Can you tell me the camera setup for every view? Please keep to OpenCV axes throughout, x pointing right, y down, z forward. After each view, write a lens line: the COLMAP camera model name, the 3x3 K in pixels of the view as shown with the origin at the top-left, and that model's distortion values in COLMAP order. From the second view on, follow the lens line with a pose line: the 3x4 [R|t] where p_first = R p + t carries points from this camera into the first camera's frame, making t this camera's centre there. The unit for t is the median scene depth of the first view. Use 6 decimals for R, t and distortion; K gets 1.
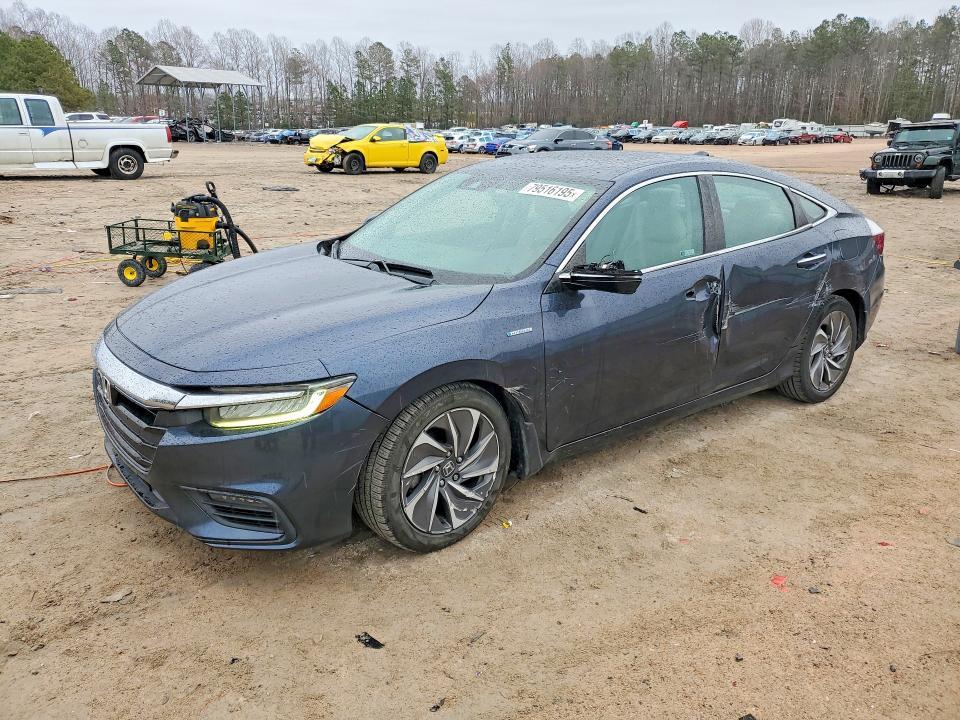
lens RADIAL K [[745.3, 0, 480.0], [0, 745.3, 360.0], [0, 0, 1]] dist [-0.002062, 0.042878]
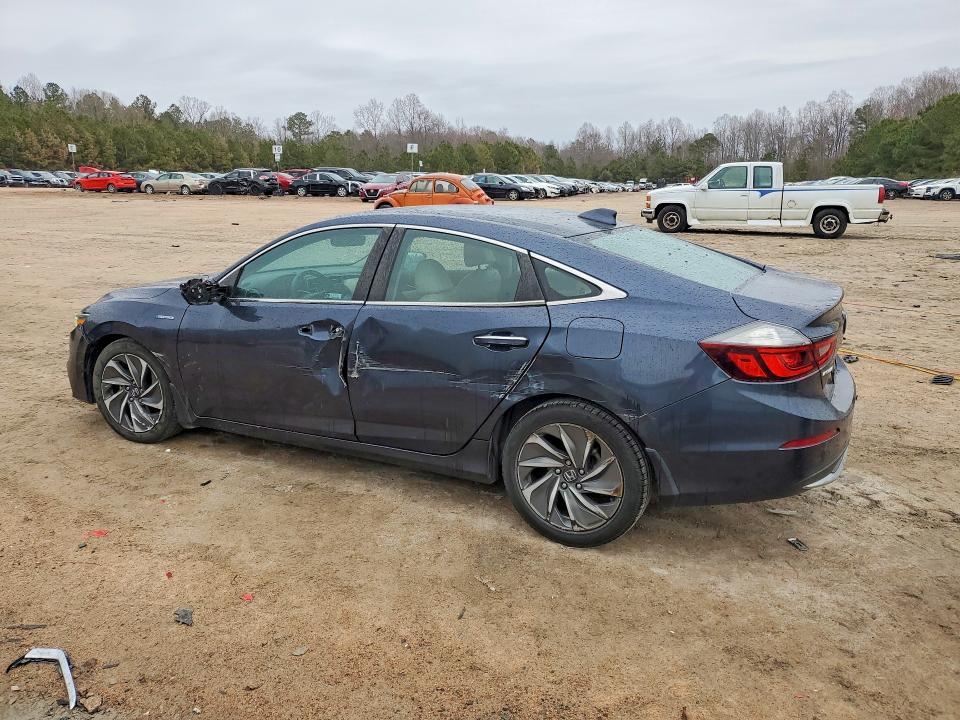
lens RADIAL K [[745.3, 0, 480.0], [0, 745.3, 360.0], [0, 0, 1]] dist [-0.002062, 0.042878]
pose [[0.418110, 0.198428, -0.886460, 0.309546], [-0.268071, 0.959344, 0.088304, -0.047923], [0.867941, 0.200714, 0.454304, 0.166491]]
